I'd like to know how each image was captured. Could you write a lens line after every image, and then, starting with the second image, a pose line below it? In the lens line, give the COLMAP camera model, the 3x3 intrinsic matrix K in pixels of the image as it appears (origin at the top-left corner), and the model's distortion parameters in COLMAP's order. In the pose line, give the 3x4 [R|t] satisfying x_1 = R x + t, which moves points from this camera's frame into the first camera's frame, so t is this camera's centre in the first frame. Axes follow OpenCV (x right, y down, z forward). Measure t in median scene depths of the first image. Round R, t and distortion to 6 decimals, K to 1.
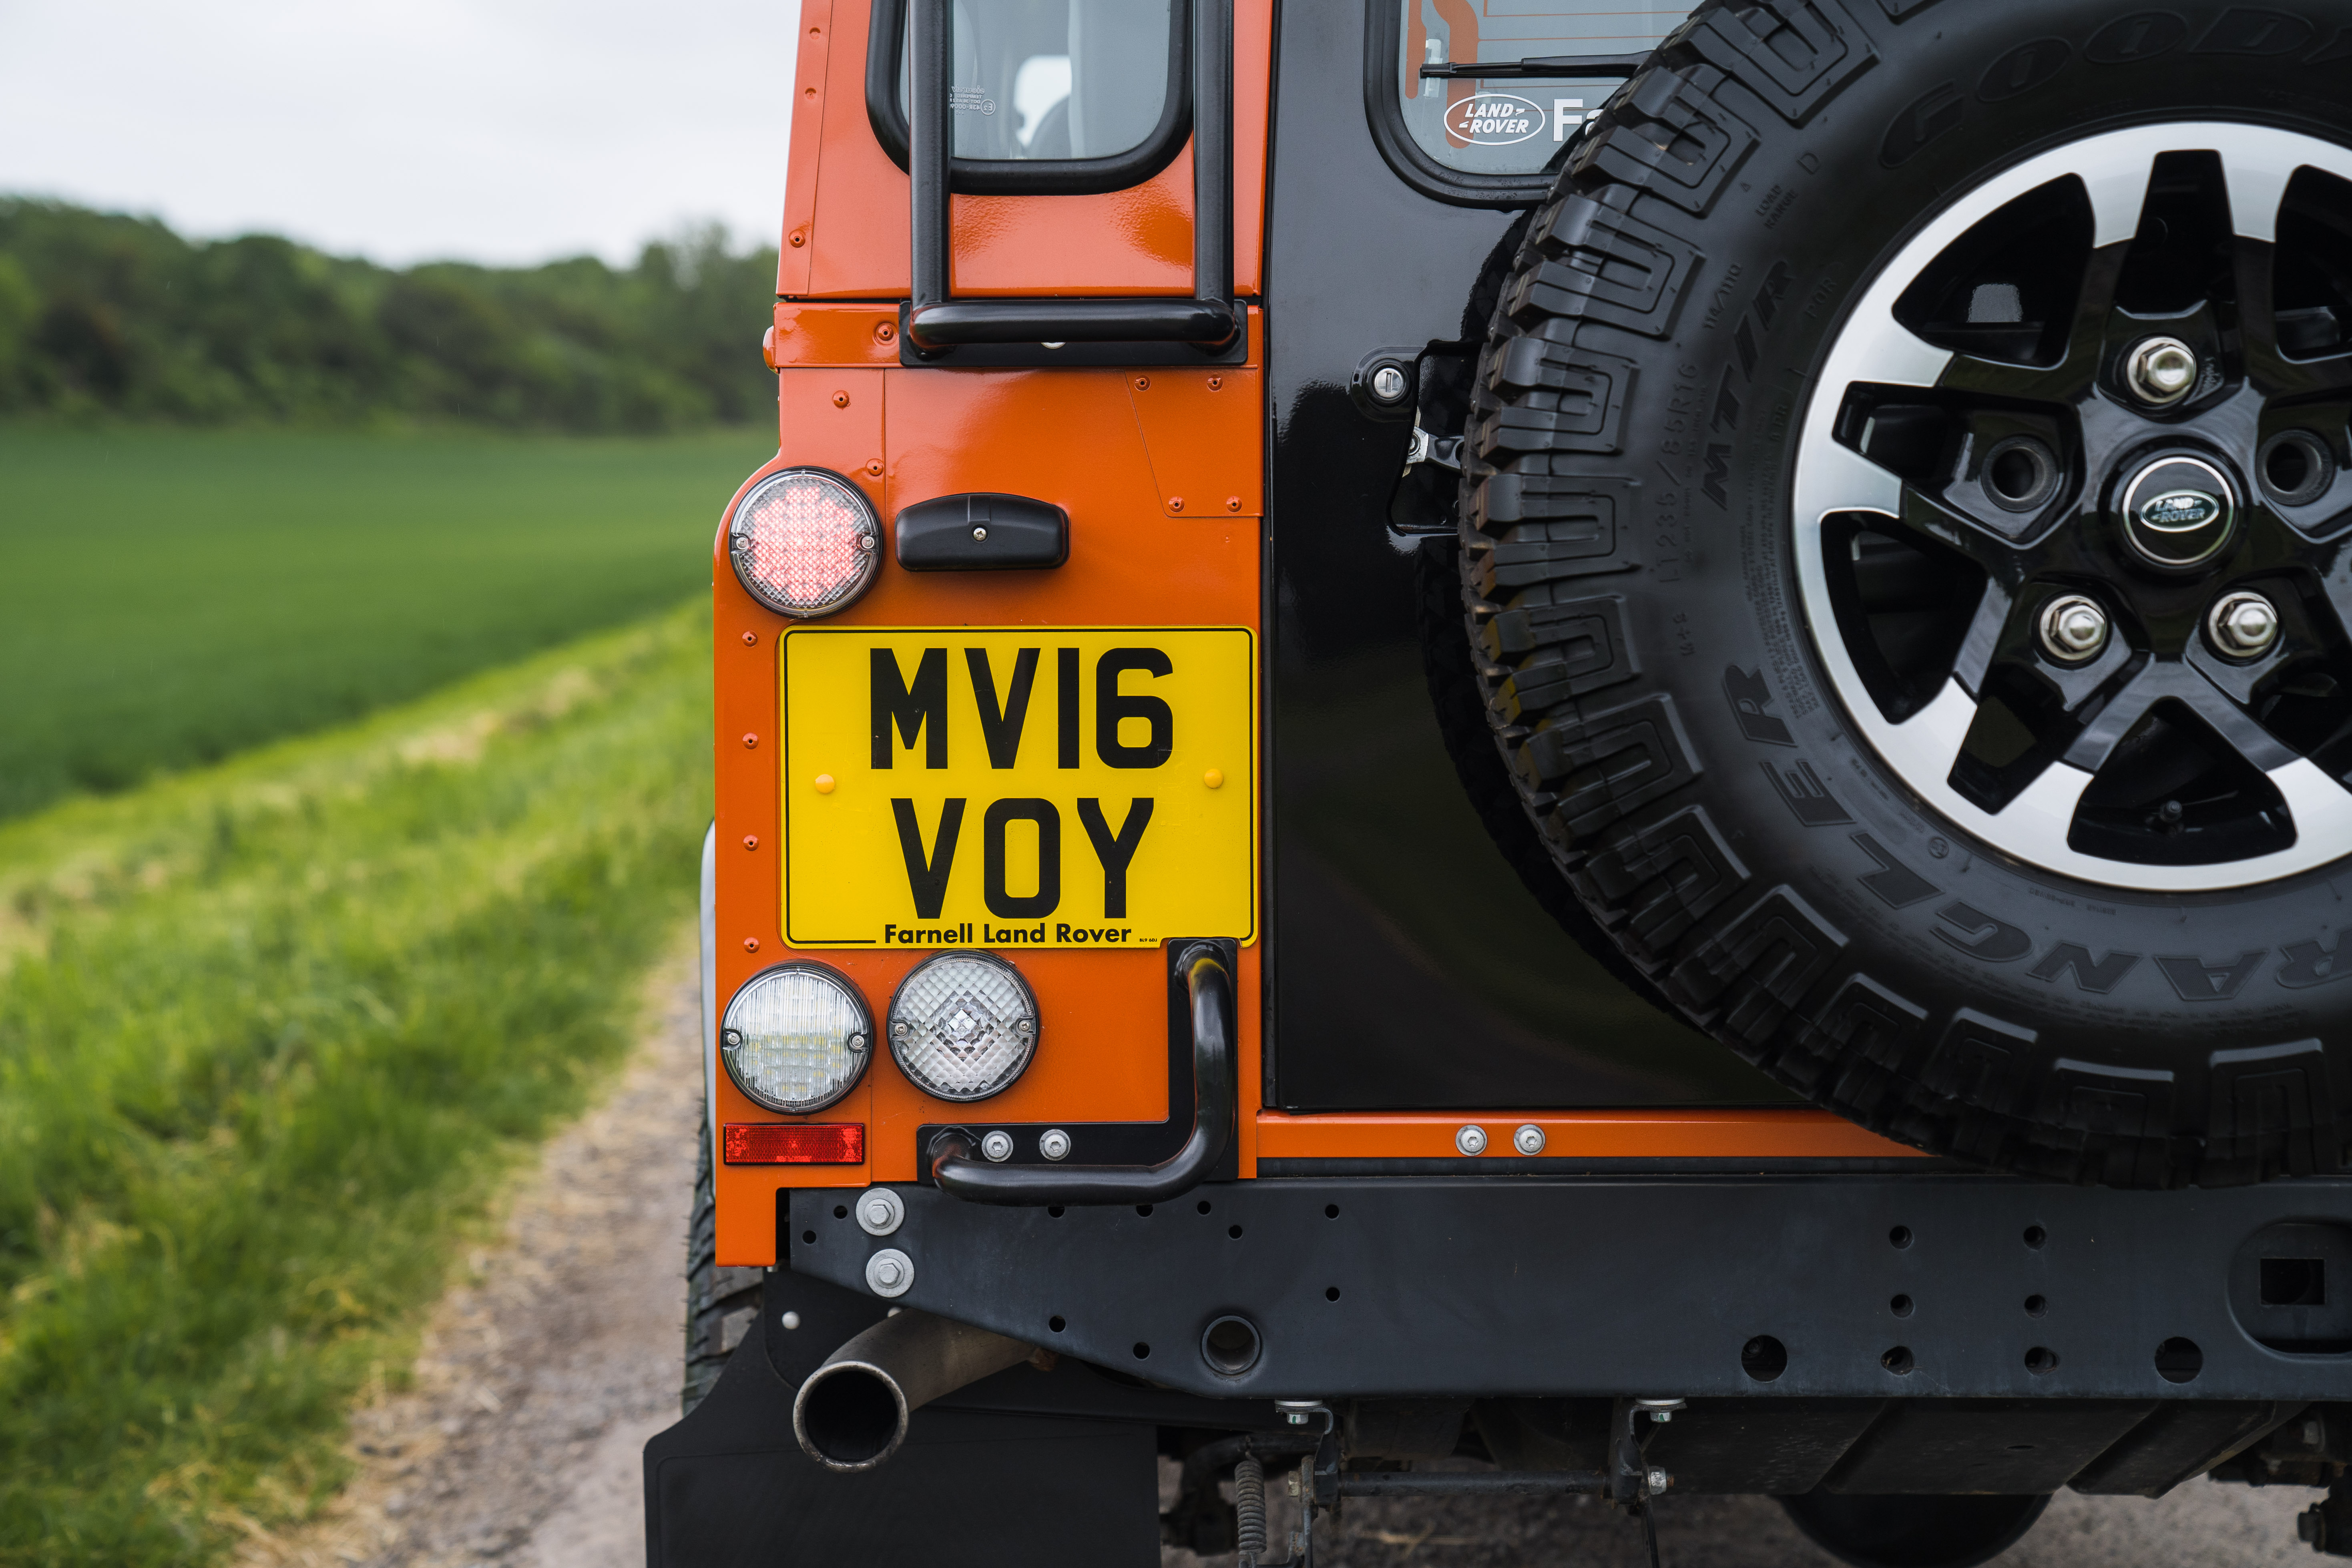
lens RADIAL K [[4007.9, 0, 1176.0], [0, 4007.9, 784.0], [0, 0, 1]] dist [0.304988, 0.074637]
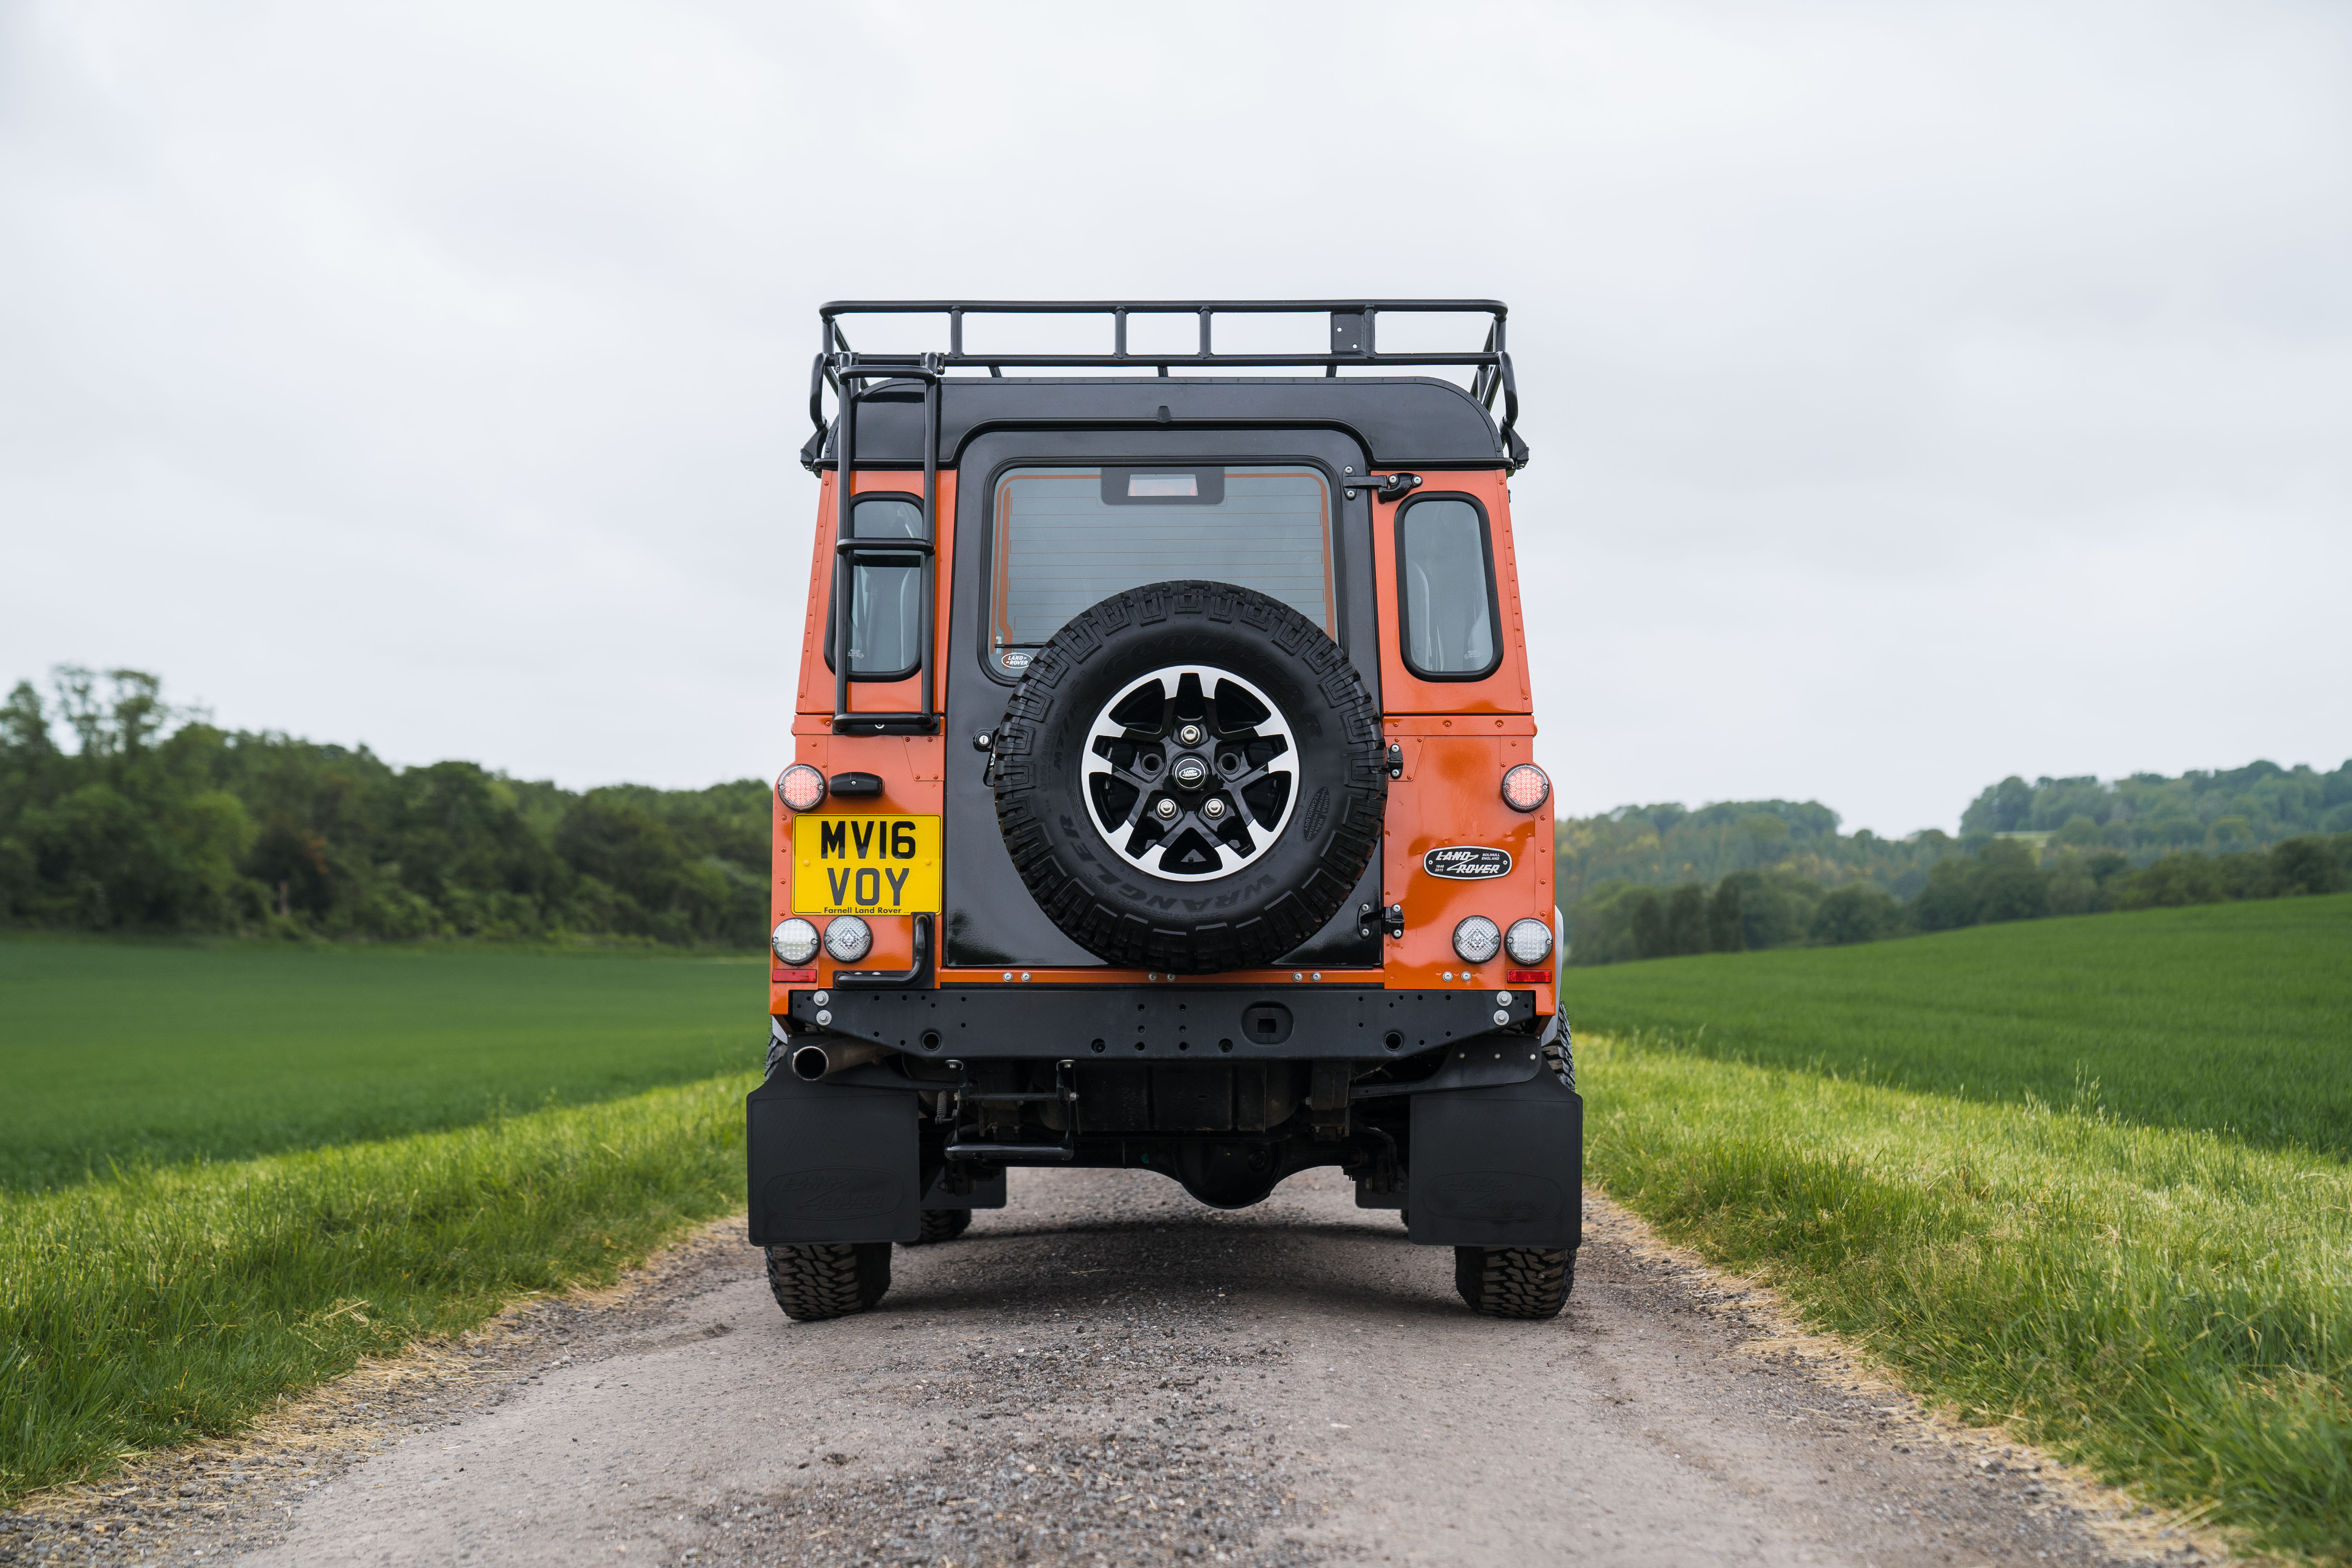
lens RADIAL K [[3932.4, 0, 1176.0], [0, 3932.4, 784.0], [0, 0, 1]] dist [0.265351, 0.015158]
pose [[0.999347, 0.005416, -0.035723, 0.320639], [-0.010066, 0.991292, -0.131294, 0.349071], [0.034701, 0.131568, 0.990700, -2.122224]]
